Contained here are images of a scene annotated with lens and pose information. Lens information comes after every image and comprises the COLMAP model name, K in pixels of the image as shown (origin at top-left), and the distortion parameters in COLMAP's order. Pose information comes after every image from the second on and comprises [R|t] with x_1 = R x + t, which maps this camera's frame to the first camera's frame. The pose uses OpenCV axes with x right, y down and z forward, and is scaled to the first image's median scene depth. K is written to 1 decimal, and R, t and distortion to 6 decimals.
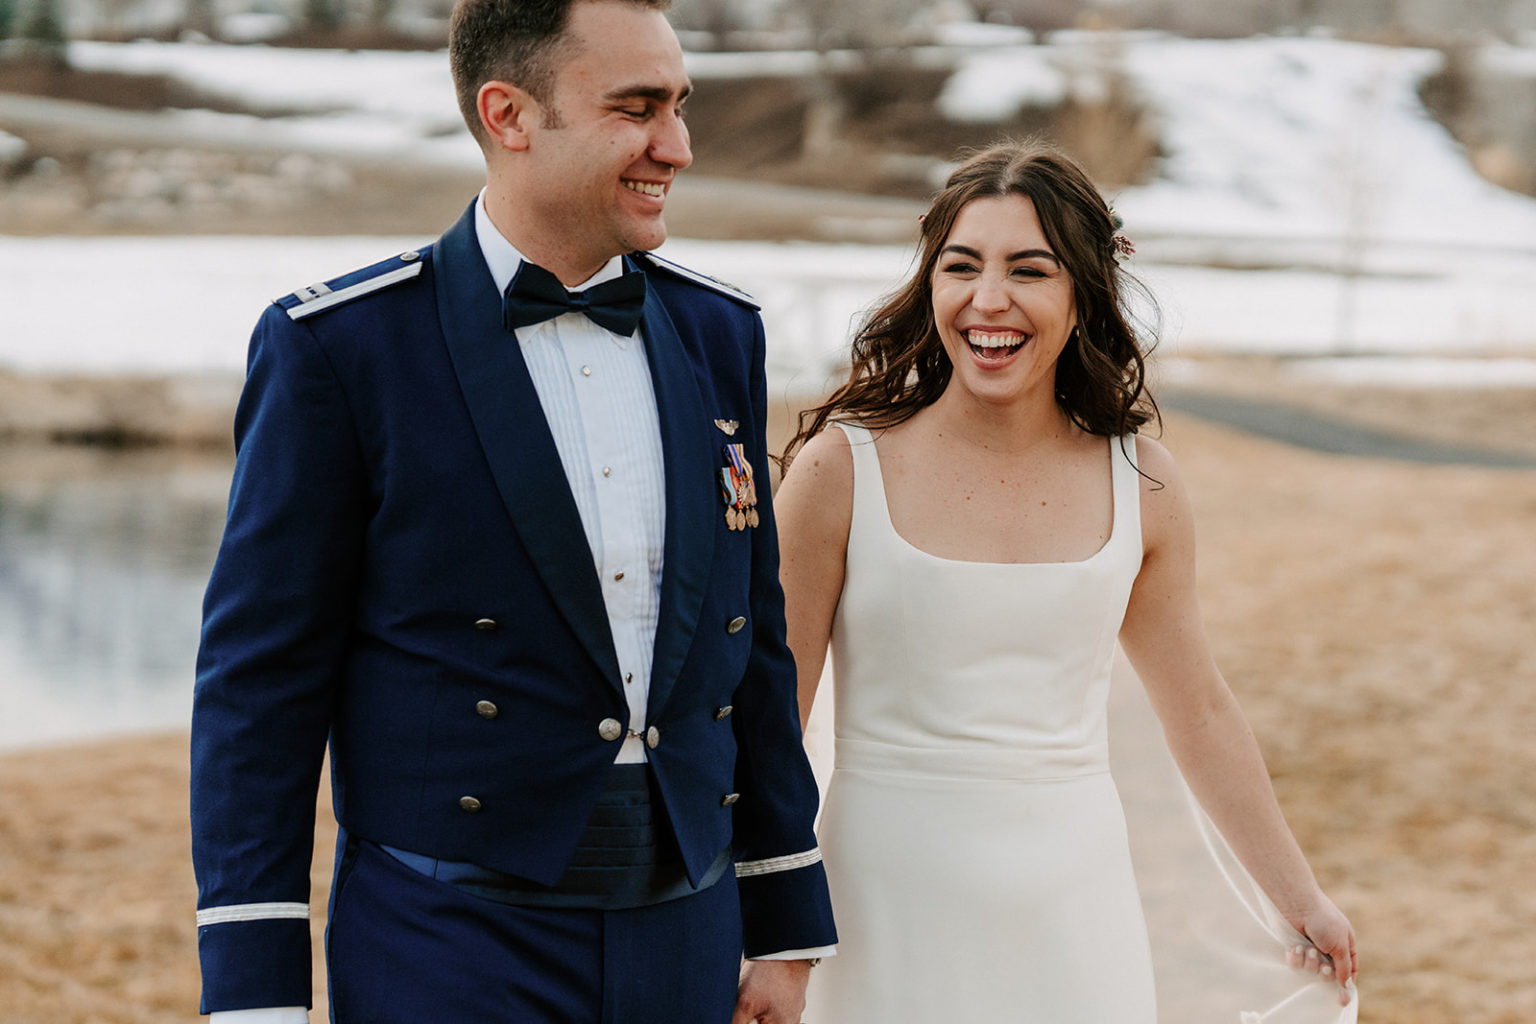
lens RADIAL K [[3863.3, 0, 768.0], [0, 3863.3, 512.0], [0, 0, 1]] dist [0.061777, 0.402989]
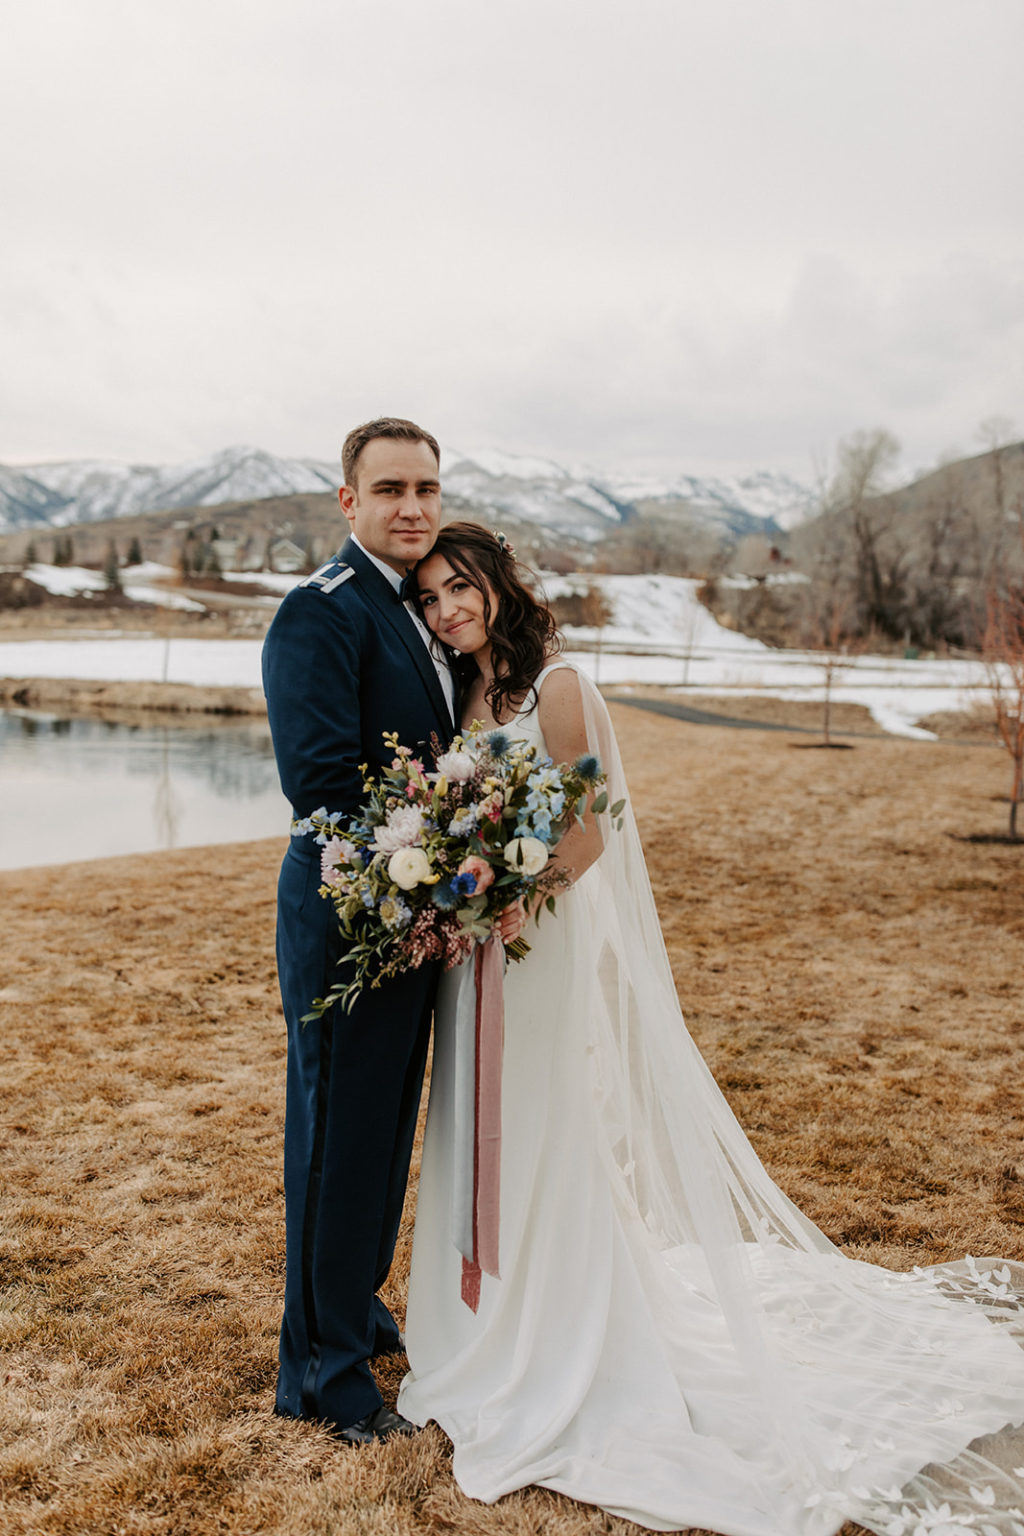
lens RADIAL K [[3863.3, 0, 344.2], [0, 3863.3, 770.2], [0, 0, 1]] dist [0.061777, 0.402989]
pose [[0.997247, 0.012116, -0.073157, 0.109001], [-0.012501, 0.999910, -0.004805, 0.033905], [0.073093, 0.005706, 0.997309, -1.688953]]
